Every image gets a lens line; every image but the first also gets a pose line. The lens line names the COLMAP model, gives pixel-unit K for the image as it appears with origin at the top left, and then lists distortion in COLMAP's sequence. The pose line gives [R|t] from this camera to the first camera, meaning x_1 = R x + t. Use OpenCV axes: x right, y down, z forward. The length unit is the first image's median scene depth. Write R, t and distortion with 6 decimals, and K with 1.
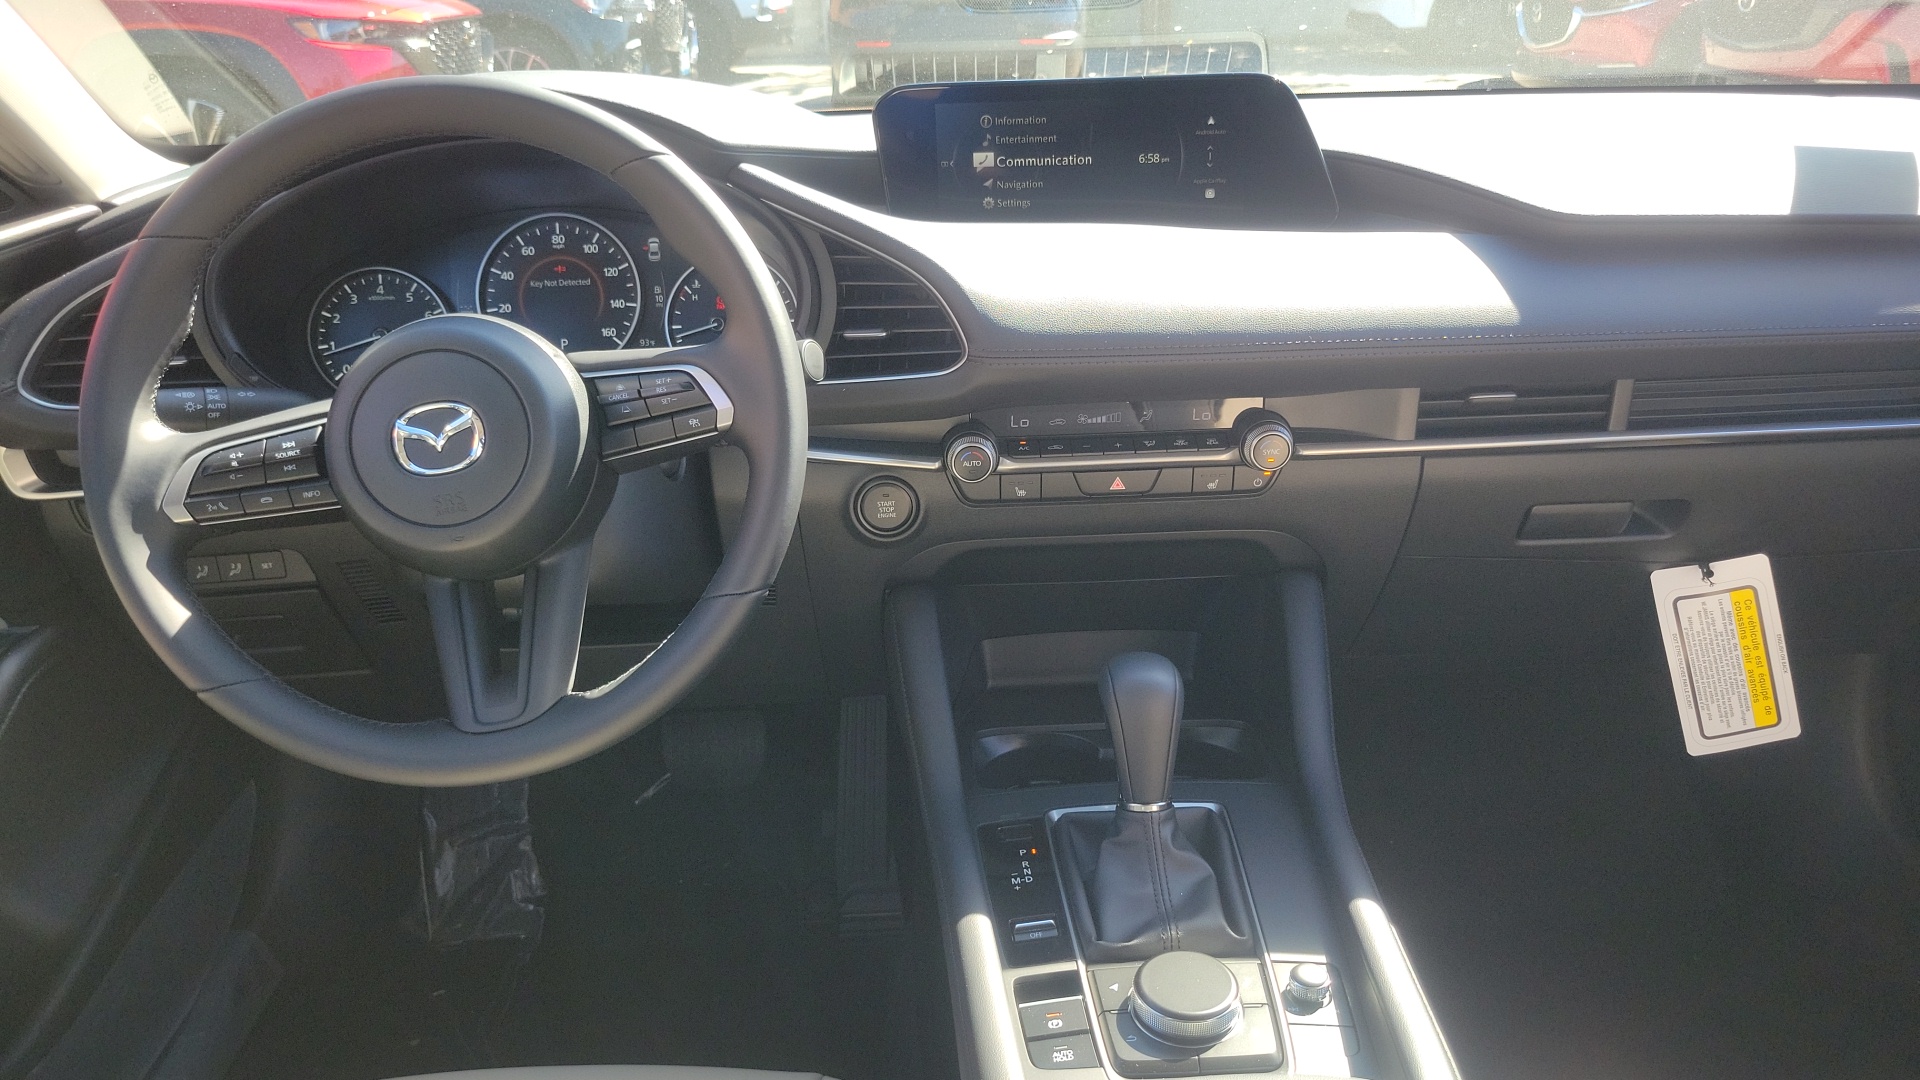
lens RADIAL K [[1486.8, 0, 979.5], [0, 1486.8, 544.8], [0, 0, 1]] dist [0.016344, -0.013353]
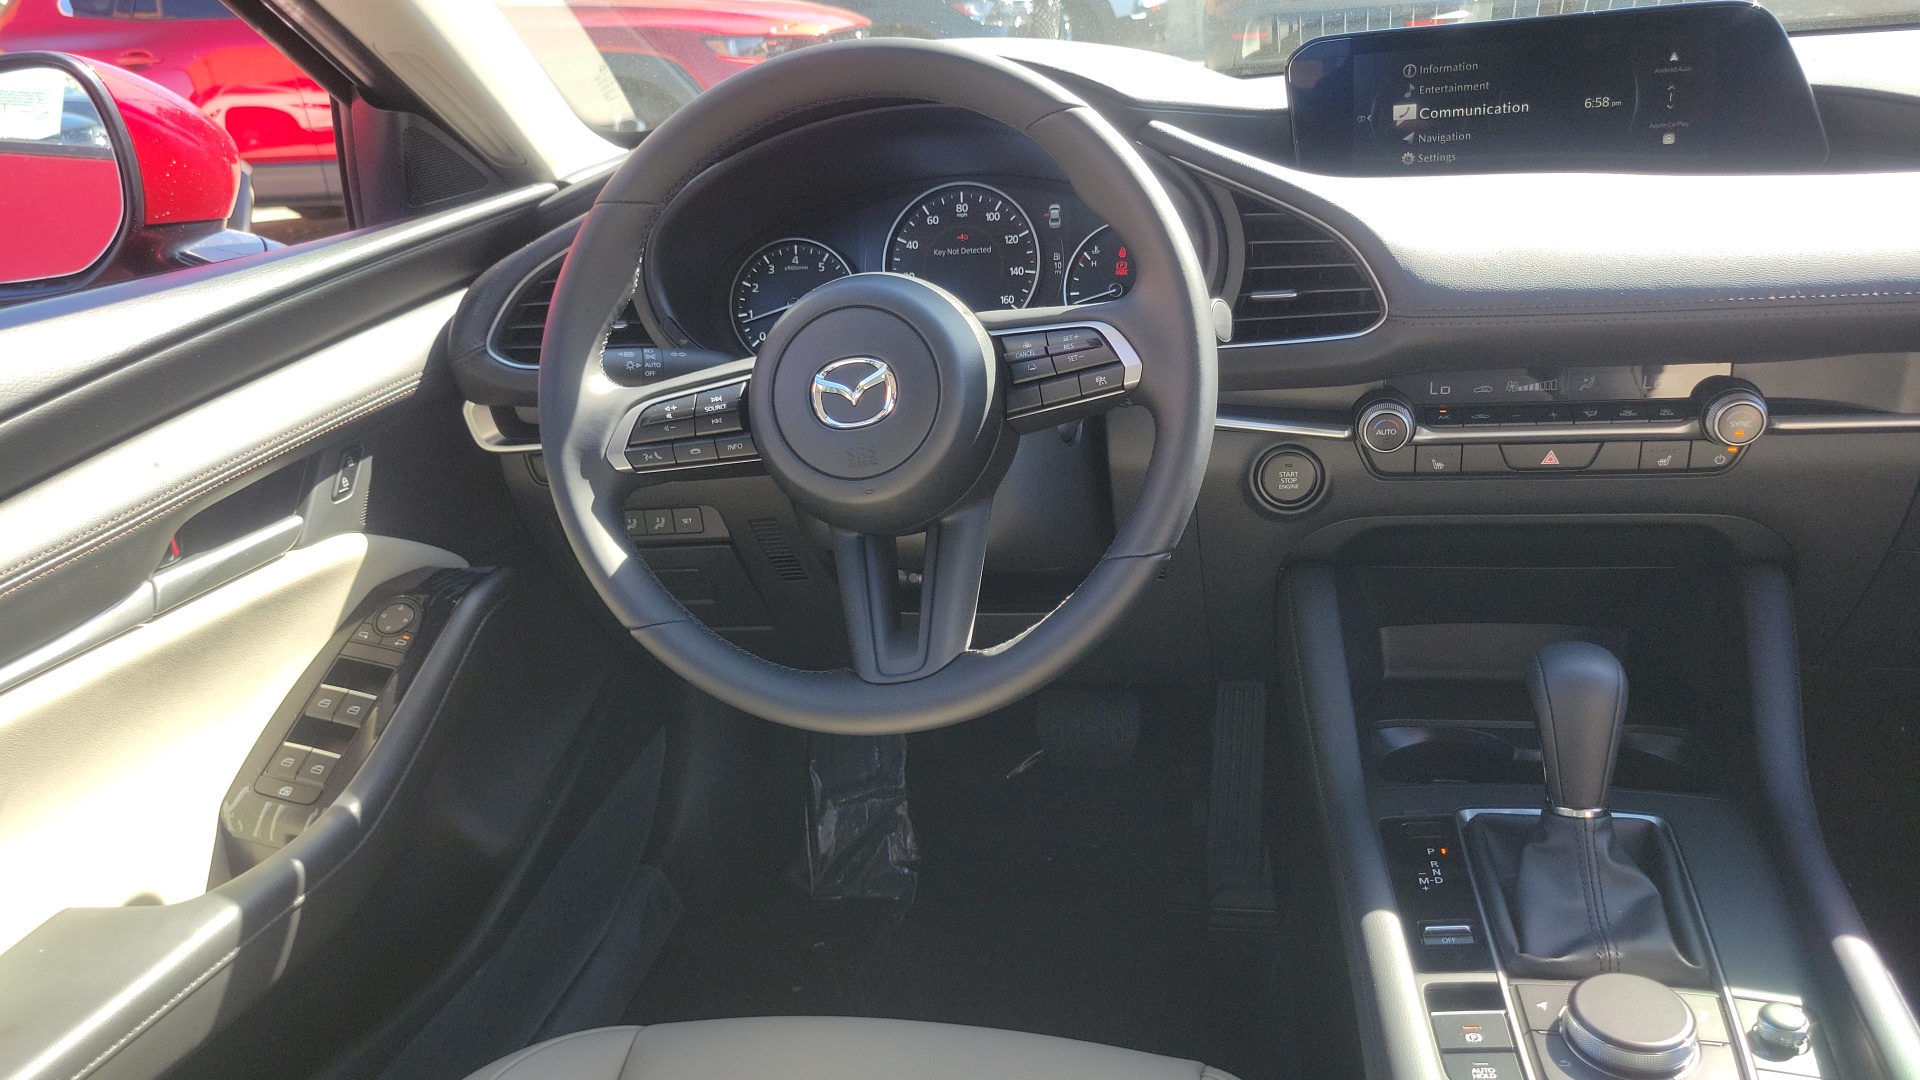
lens RADIAL K [[1486.8, 0, 954.1], [0, 1486.8, 539.3], [0, 0, 1]] dist [0.016344, -0.013353]
pose [[0.967786, 0.033495, -0.249535, -0.031254], [-0.034508, 0.999404, 0.000316, 0.021084], [0.249397, 0.008305, 0.968366, 0.024910]]
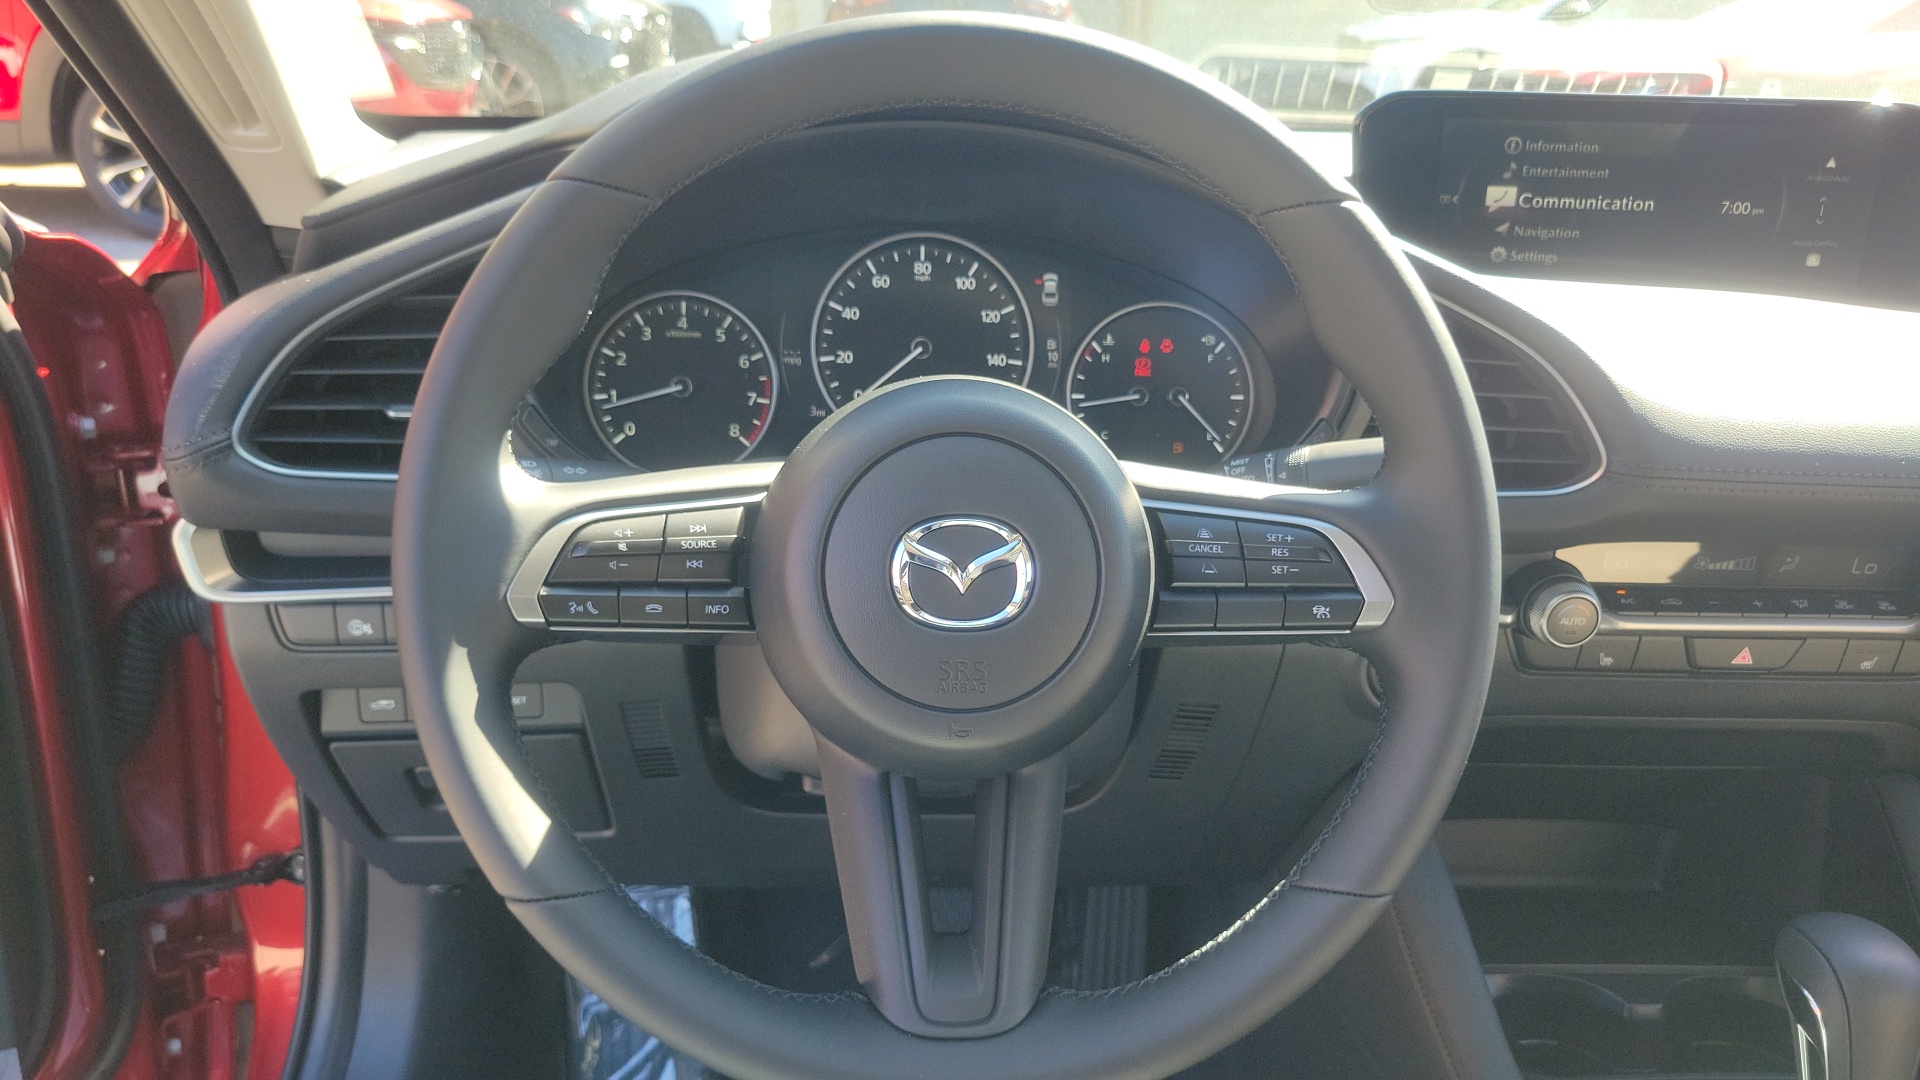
lens RADIAL K [[1486.8, 0, 944.3], [0, 1486.8, 552.1], [0, 0, 1]] dist [0.016344, -0.013353]
pose [[0.997888, 0.054568, 0.035236, -0.317189], [-0.053704, 0.998244, -0.025014, -0.051758], [-0.036539, 0.023069, 0.999066, 0.292756]]
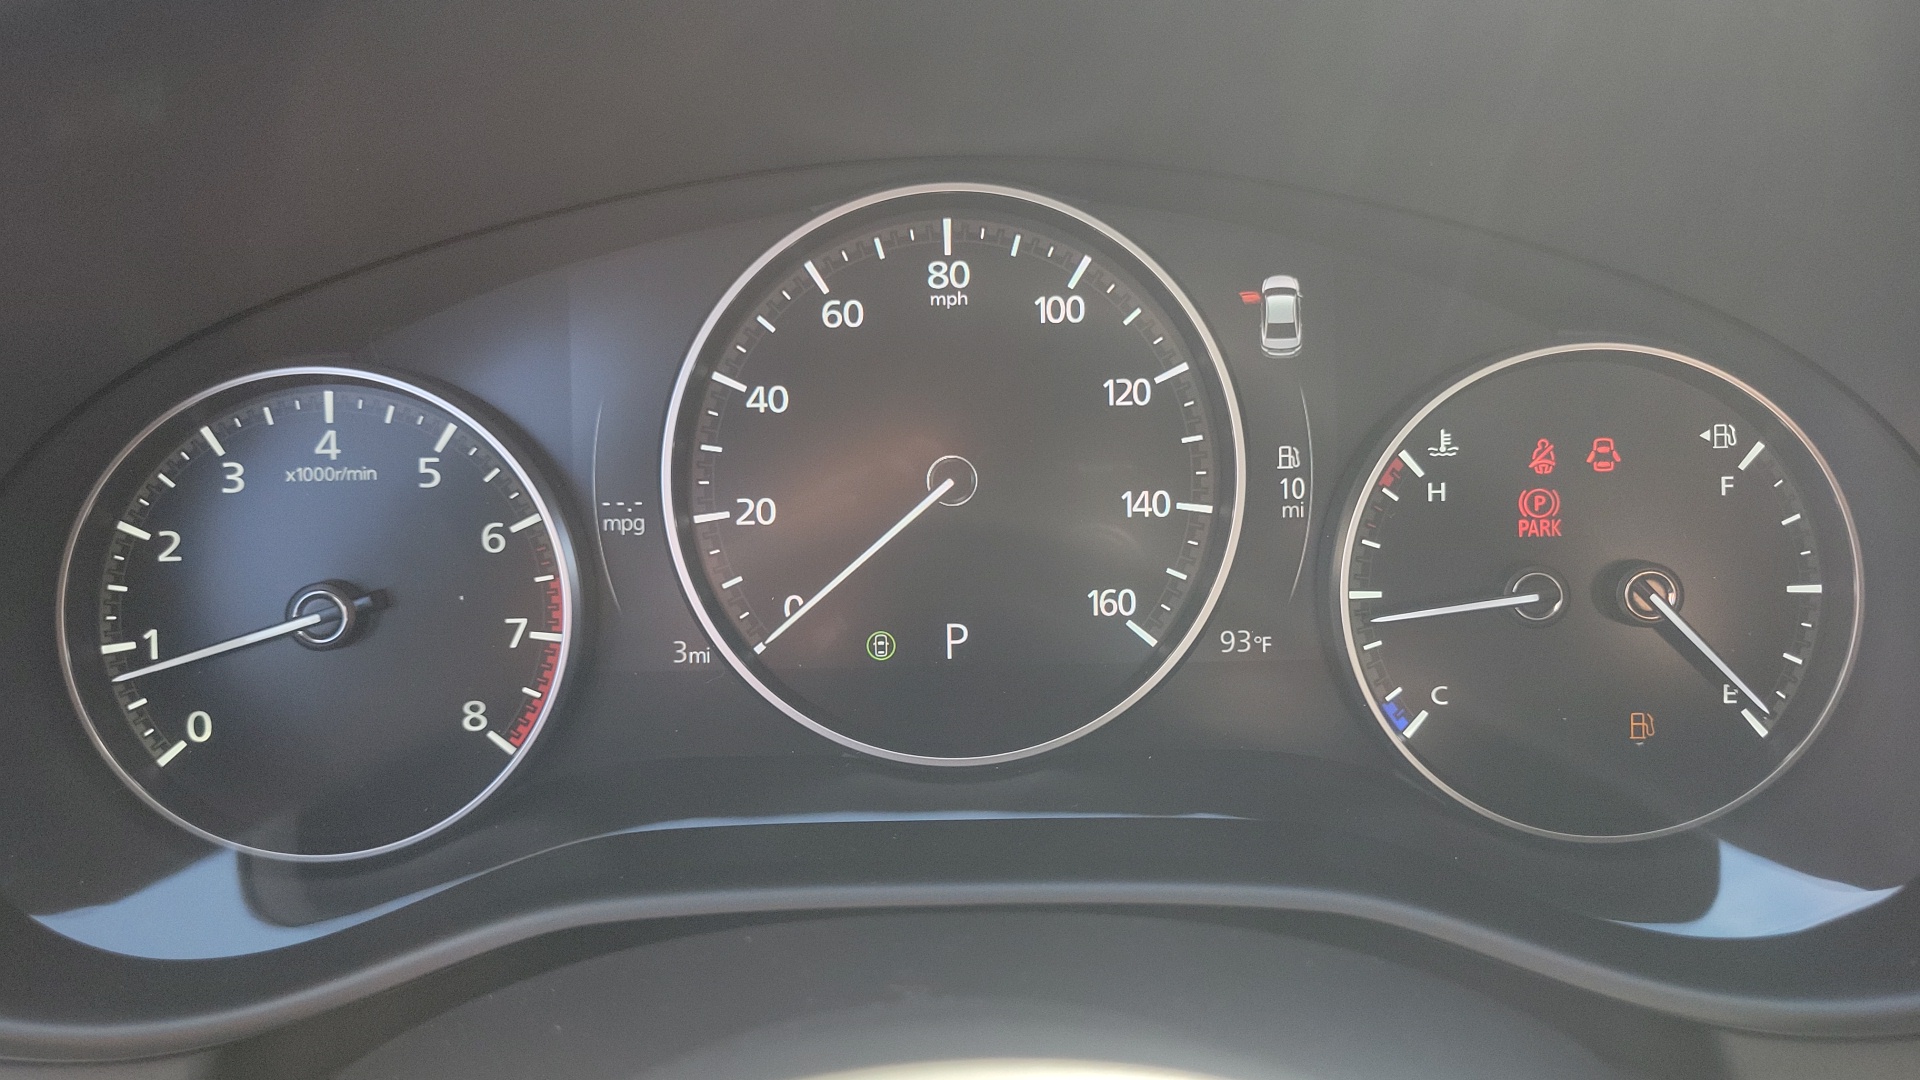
lens RADIAL K [[1486.8, 0, 966.6], [0, 1486.8, 530.4], [0, 0, 1]] dist [0.016344, -0.013353]
pose [[0.999206, 0.023637, -0.032066, -0.293923], [-0.024025, 0.999642, -0.011786, -0.167002], [0.031776, 0.012547, 0.999416, 0.780896]]
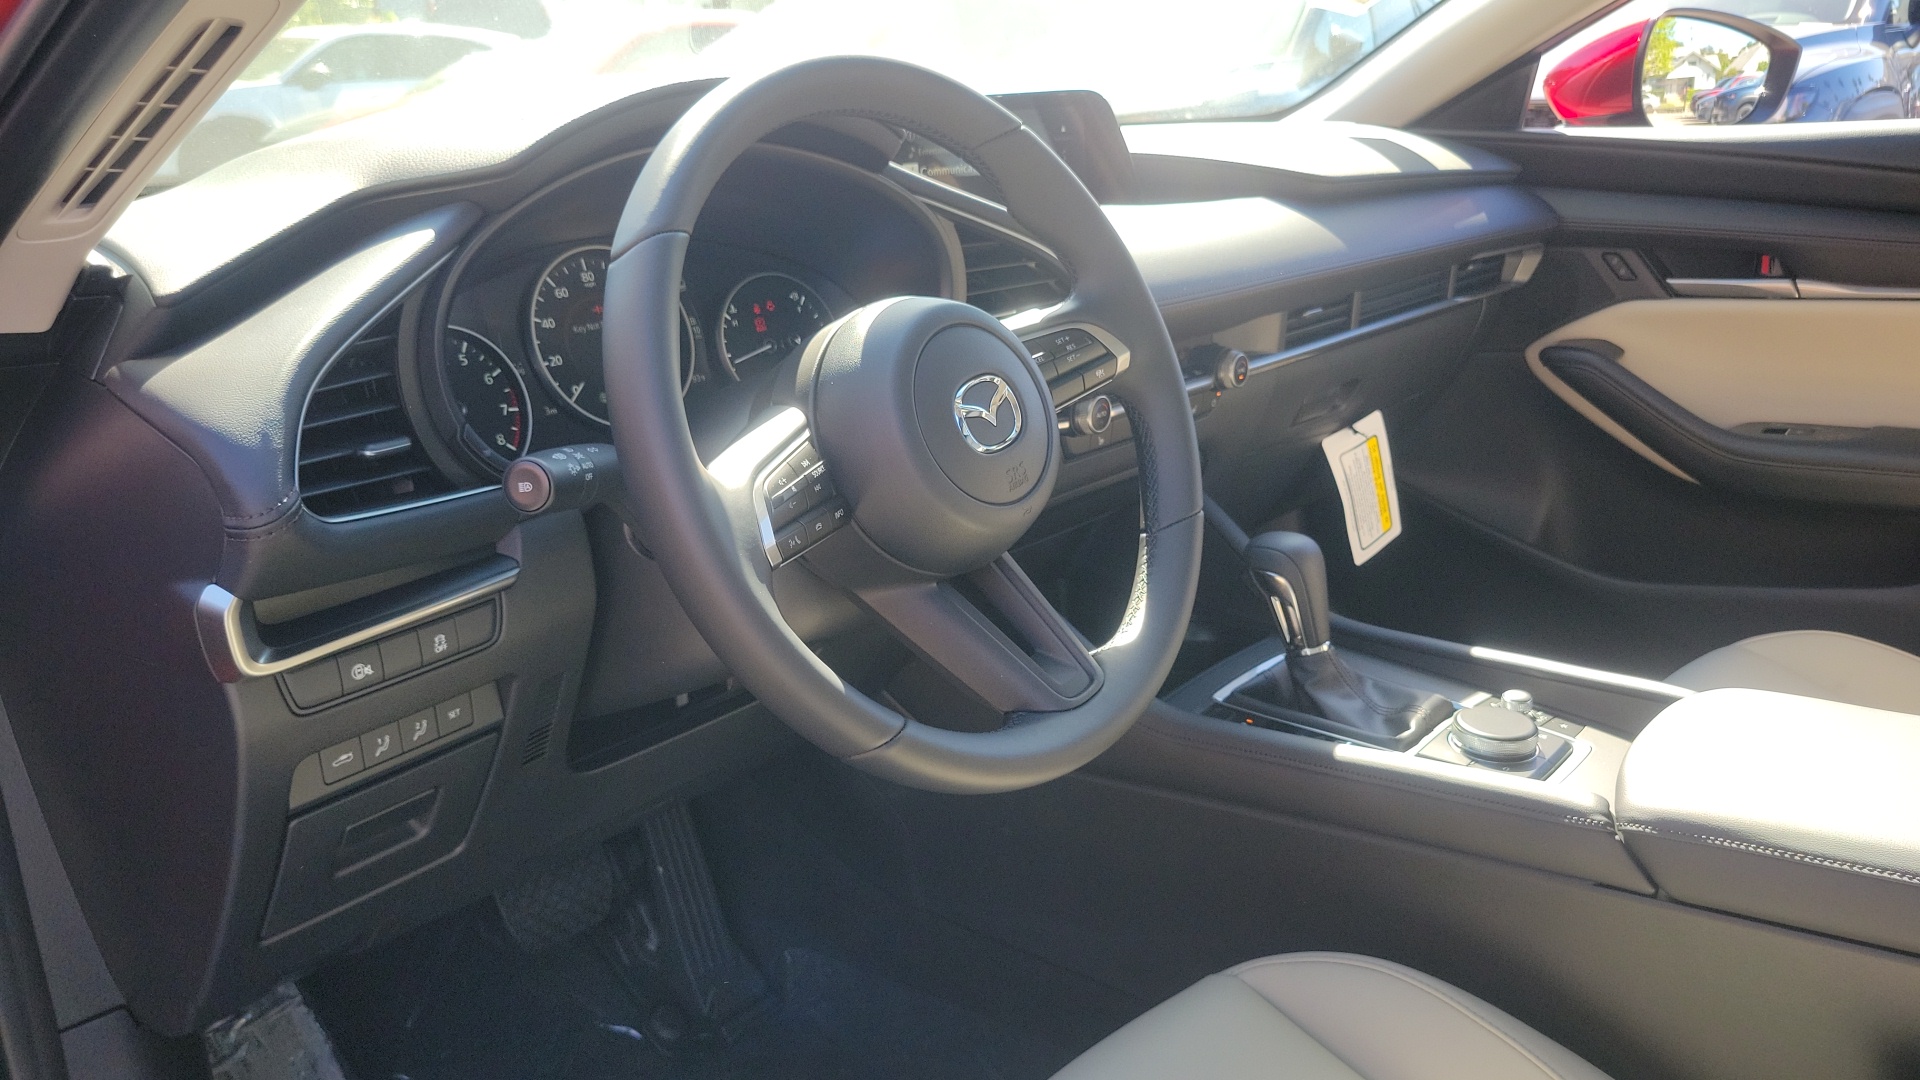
lens RADIAL K [[1486.8, 0, 971.2], [0, 1486.8, 537.7], [0, 0, 1]] dist [0.016344, -0.013353]
pose [[0.674309, -0.209169, 0.708205, -0.852649], [0.279453, 0.960001, 0.017459, -0.011939], [-0.683530, 0.186137, 0.705790, 0.283268]]
